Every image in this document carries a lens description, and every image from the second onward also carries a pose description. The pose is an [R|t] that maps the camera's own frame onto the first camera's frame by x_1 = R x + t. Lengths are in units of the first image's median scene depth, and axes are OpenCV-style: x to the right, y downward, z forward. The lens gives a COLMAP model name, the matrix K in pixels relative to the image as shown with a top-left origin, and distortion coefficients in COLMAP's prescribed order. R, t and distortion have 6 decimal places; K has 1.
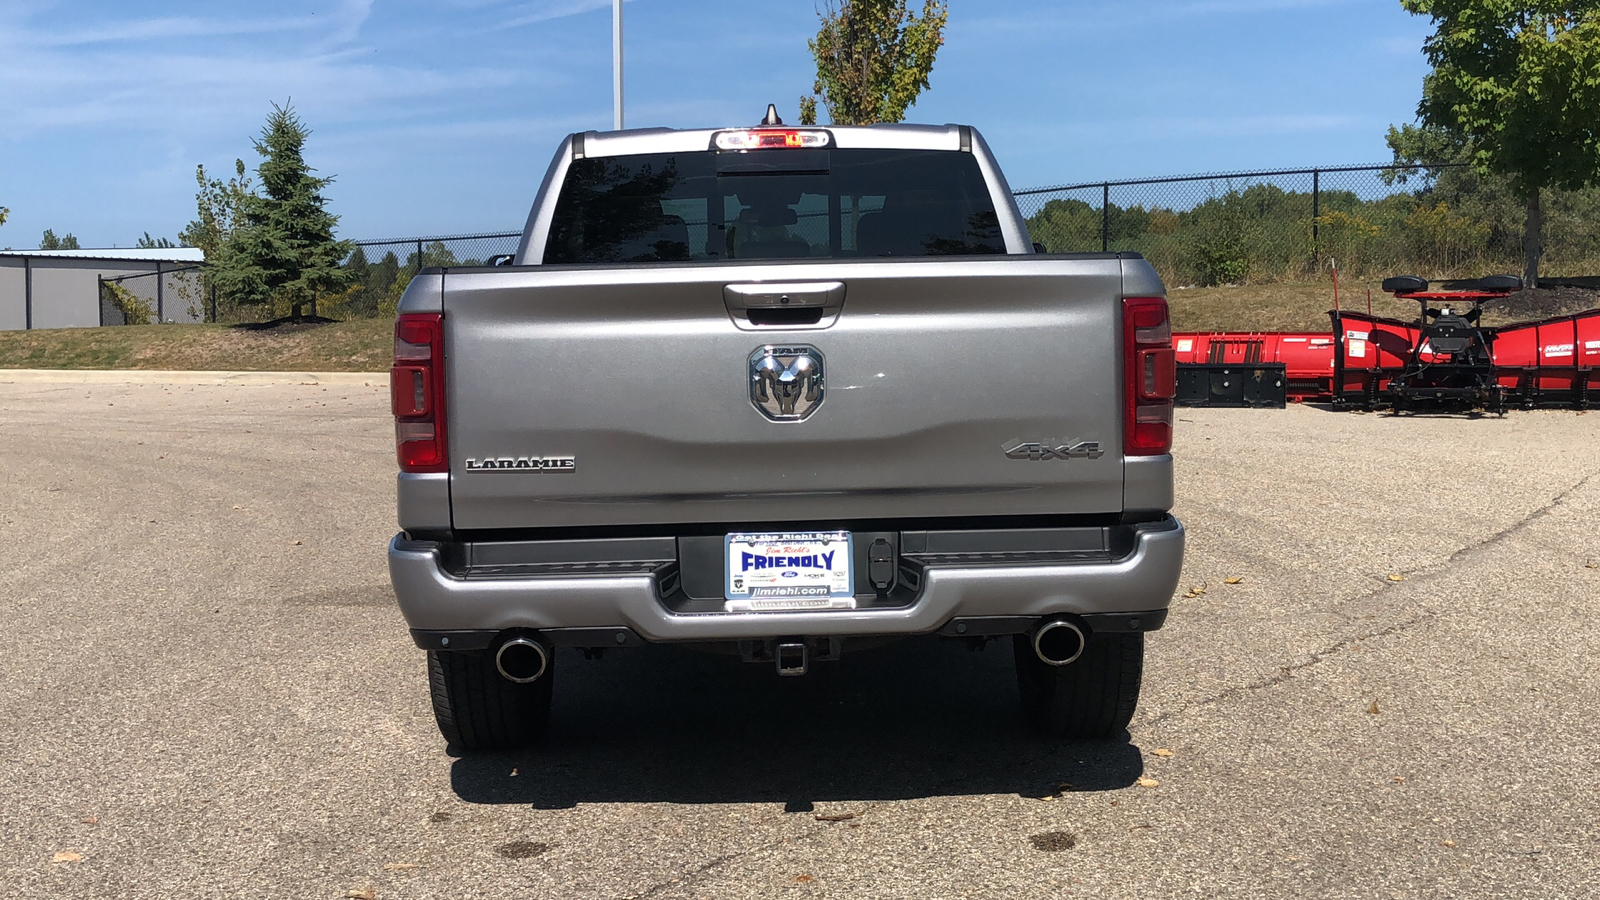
lens RADIAL K [[1837.5, 0, 789.8], [0, 1837.5, 398.9], [0, 0, 1]] dist [0.159578, -0.536442]
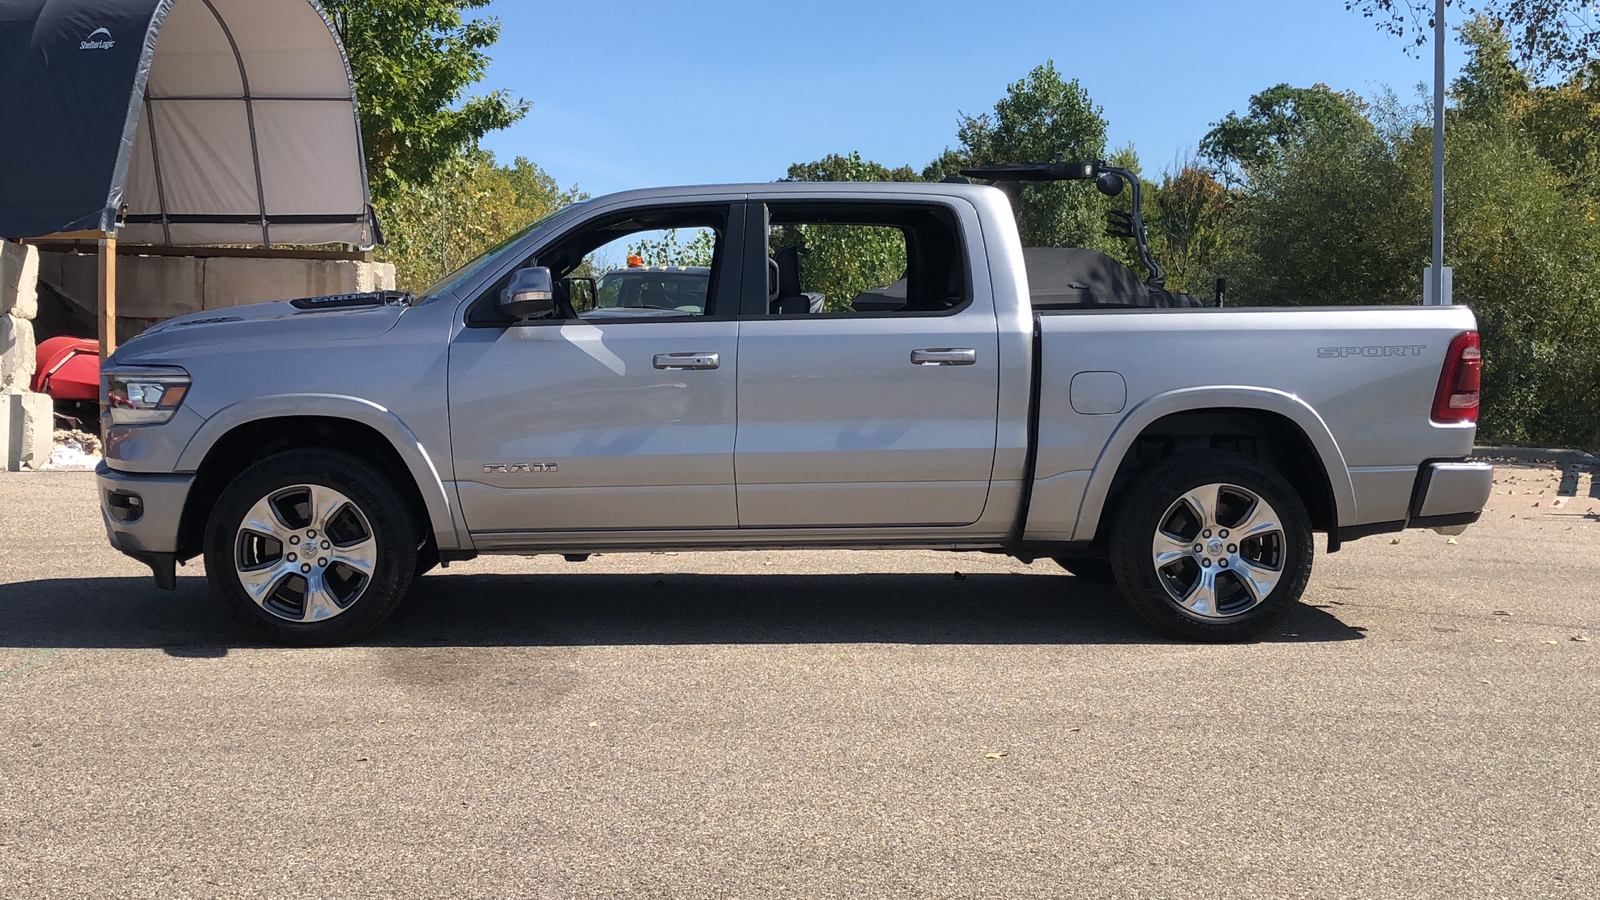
lens RADIAL K [[1837.5, 0, 789.8], [0, 1837.5, 398.9], [0, 0, 1]] dist [0.159578, -0.536442]
pose [[-0.043089, -0.024606, 0.998768, -1.925487], [0.048621, 0.998460, 0.026696, -0.061133], [-0.997887, 0.049712, -0.041827, 1.726071]]
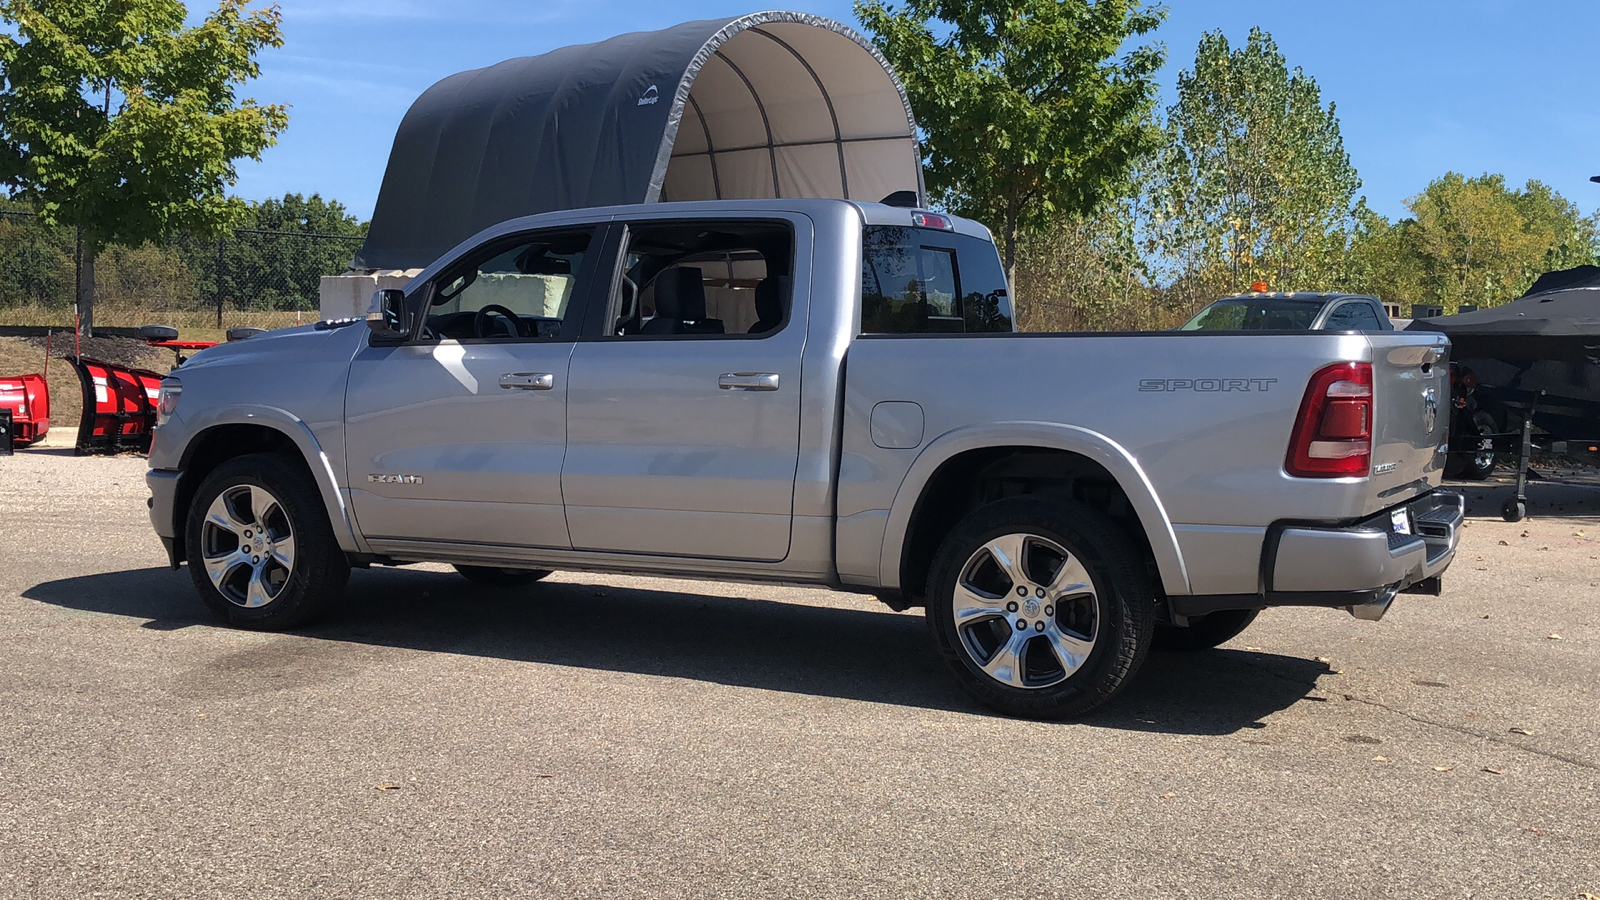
lens RADIAL K [[1837.5, 0, 789.8], [0, 1837.5, 398.9], [0, 0, 1]] dist [0.159578, -0.536442]
pose [[0.489846, -0.000953, 0.871809, -1.614301], [0.023281, 0.999657, -0.011988, -0.012458], [-0.871498, 0.026169, 0.489700, 0.687466]]
